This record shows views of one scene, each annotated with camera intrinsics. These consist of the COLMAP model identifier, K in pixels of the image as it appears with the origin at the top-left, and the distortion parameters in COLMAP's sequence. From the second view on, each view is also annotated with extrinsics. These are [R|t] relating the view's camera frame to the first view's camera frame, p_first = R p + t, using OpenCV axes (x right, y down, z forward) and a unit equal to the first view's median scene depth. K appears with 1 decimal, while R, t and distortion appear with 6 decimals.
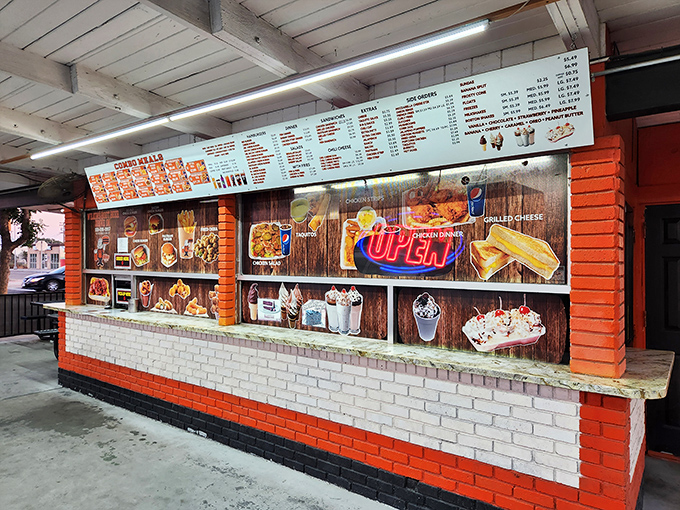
lens RADIAL K [[457.5, 0, 339.4], [0, 457.5, 254.0], [0, 0, 1]] dist [0.010679, -0.003080]
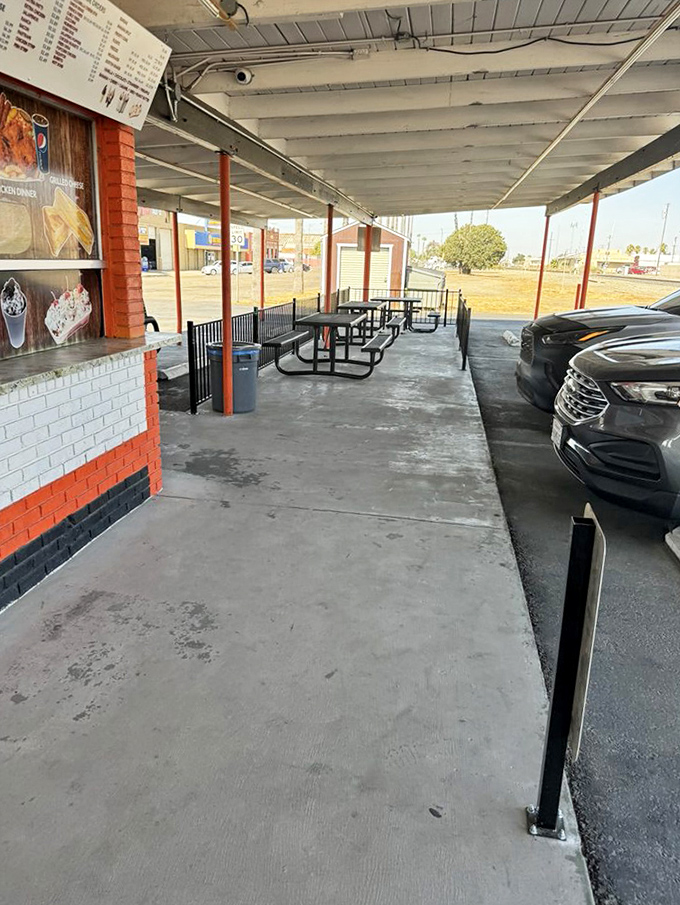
lens RADIAL K [[682.5, 0, 341.3], [0, 682.5, 452.0], [0, 0, 1]] dist [-0.007138, 0.001199]
pose [[-0.461512, -0.261507, 0.847715, -0.881772], [-0.050961, 0.961803, 0.268957, 0.031819], [-0.885669, 0.080926, -0.457211, 0.943477]]
